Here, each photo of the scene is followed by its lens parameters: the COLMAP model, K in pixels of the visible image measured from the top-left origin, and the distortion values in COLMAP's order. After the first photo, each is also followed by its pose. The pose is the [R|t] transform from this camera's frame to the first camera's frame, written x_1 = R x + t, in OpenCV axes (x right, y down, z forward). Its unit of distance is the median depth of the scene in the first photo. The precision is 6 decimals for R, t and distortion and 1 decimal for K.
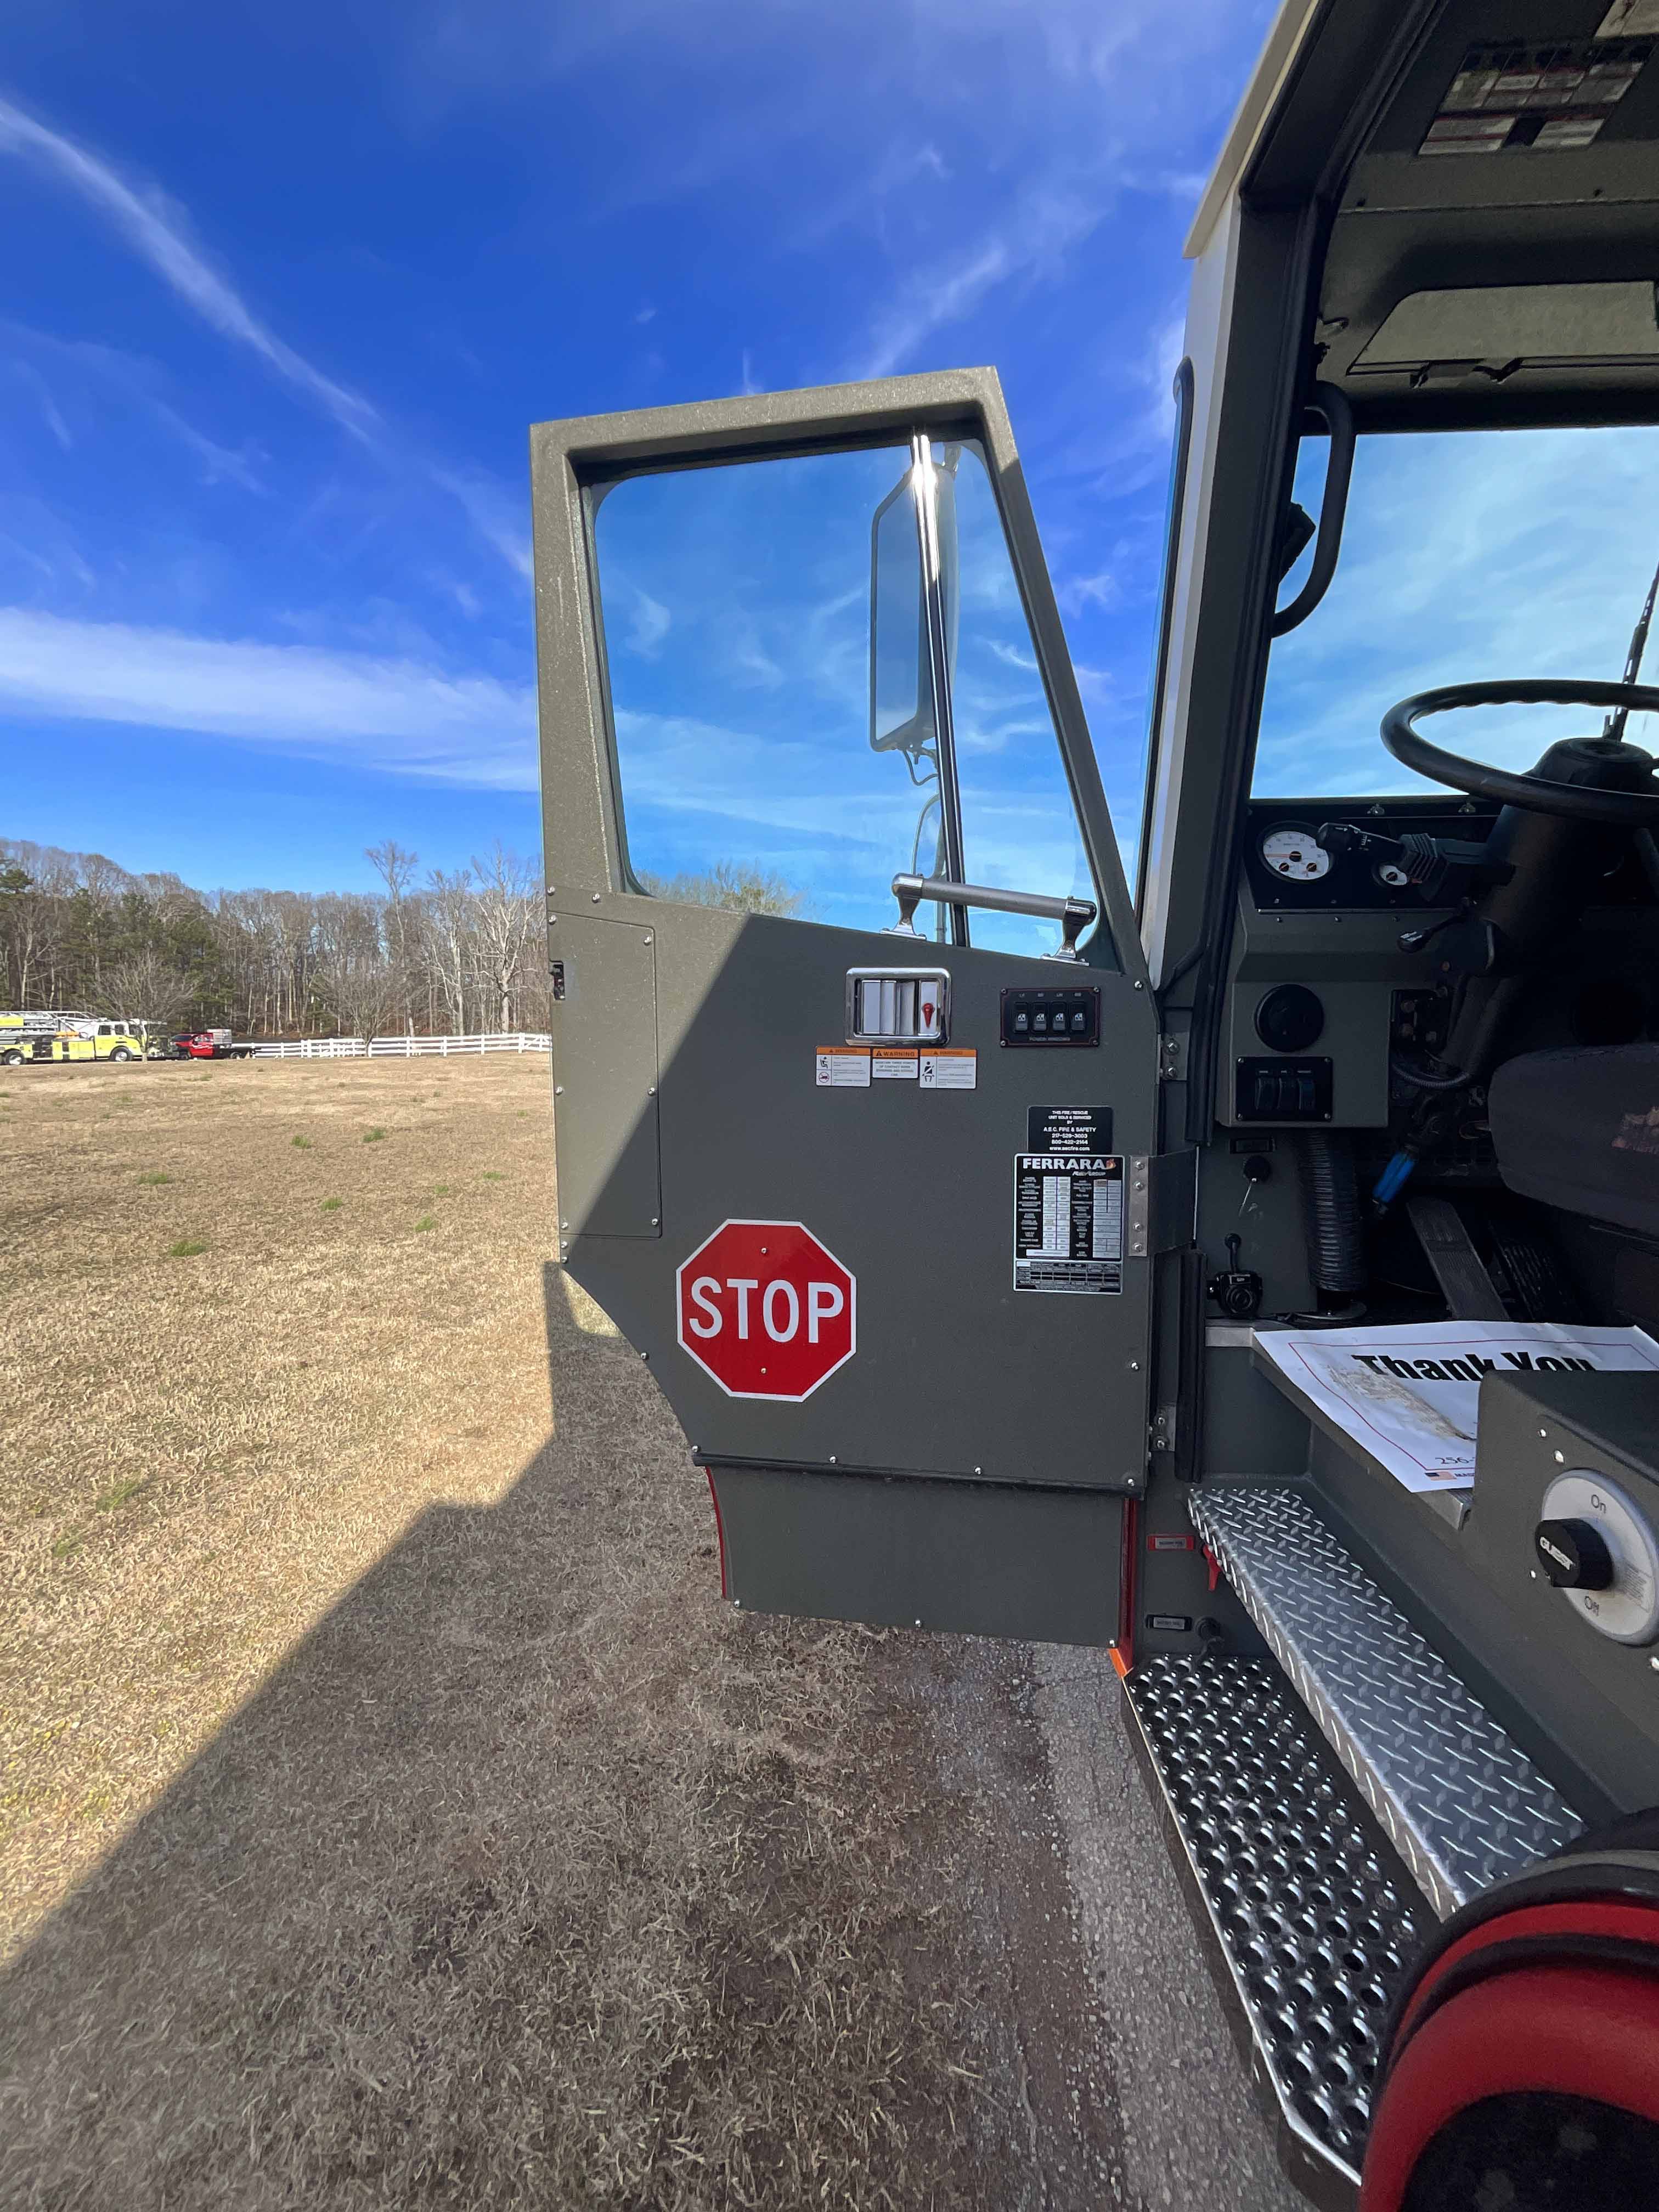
lens RADIAL K [[888.3, 0, 827.4], [0, 888.3, 1095.7], [0, 0, 1]] dist [0.000624, 0.000074]
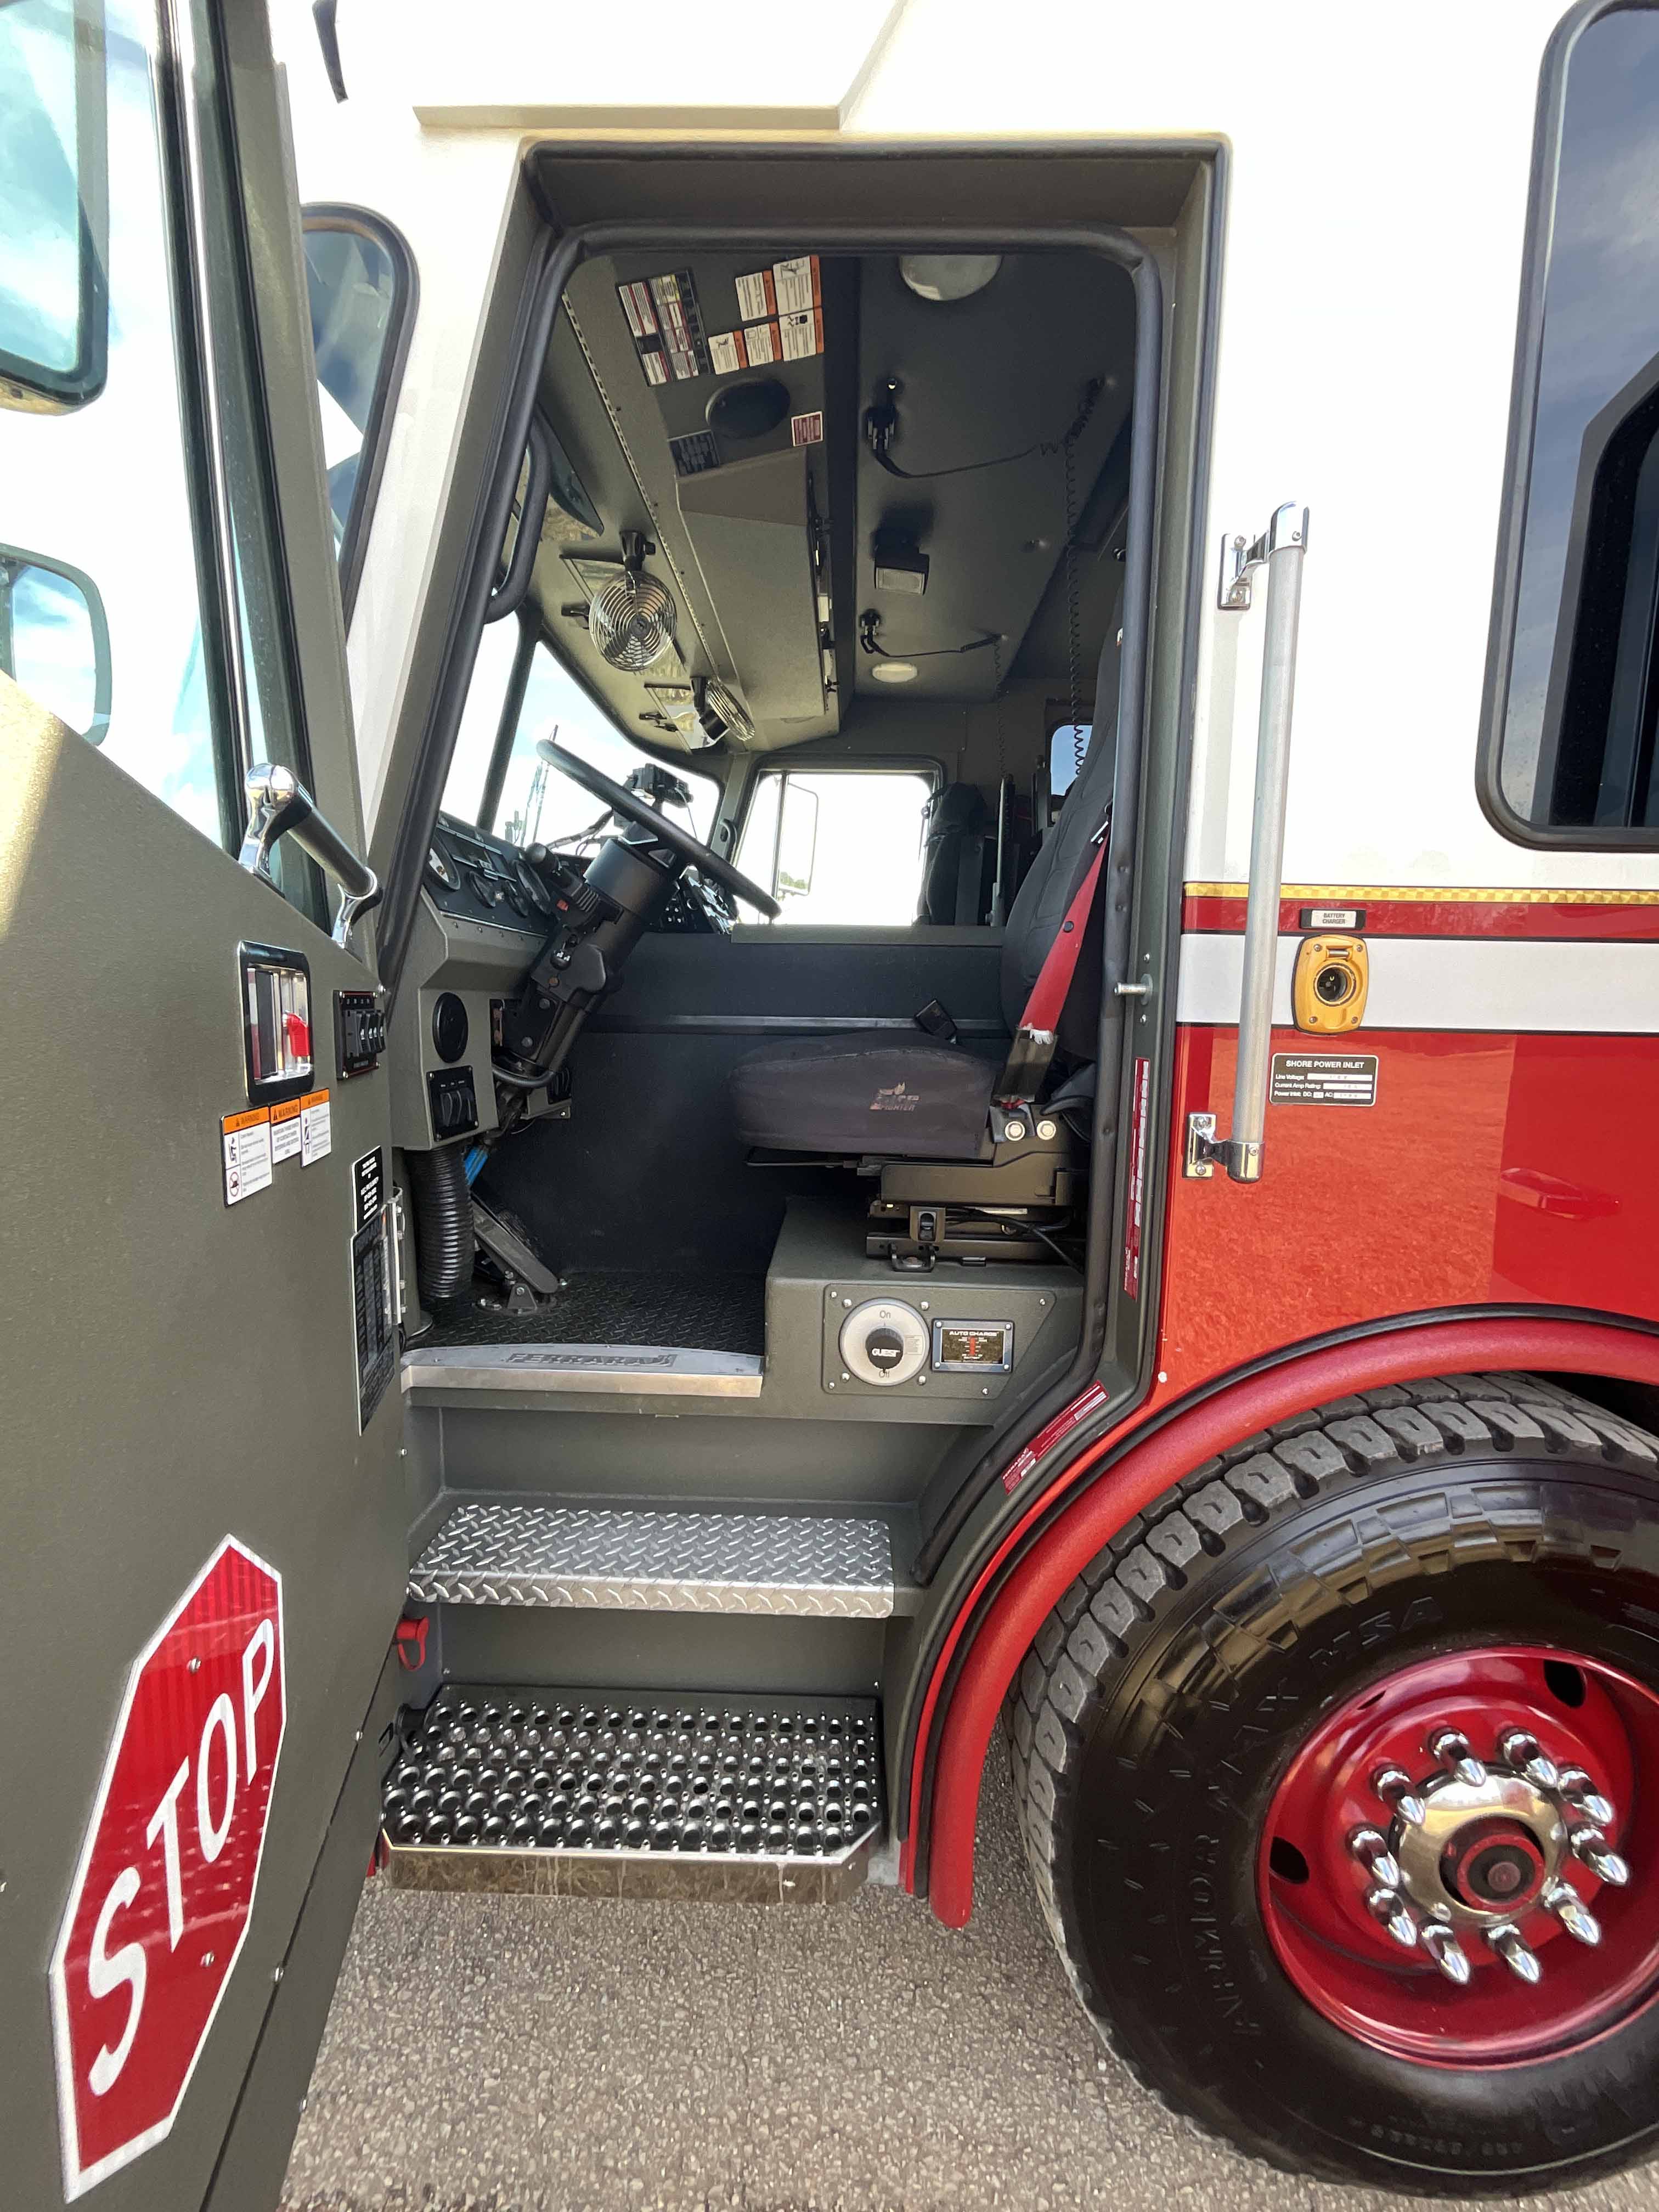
lens RADIAL K [[888.3, 0, 827.4], [0, 888.3, 1095.7], [0, 0, 1]] dist [0.000624, 0.000074]
pose [[-0.015110, -0.104360, 0.994425, -0.522898], [0.074999, 0.991618, 0.105205, -0.099862], [-0.997069, 0.076171, -0.007156, 0.709648]]
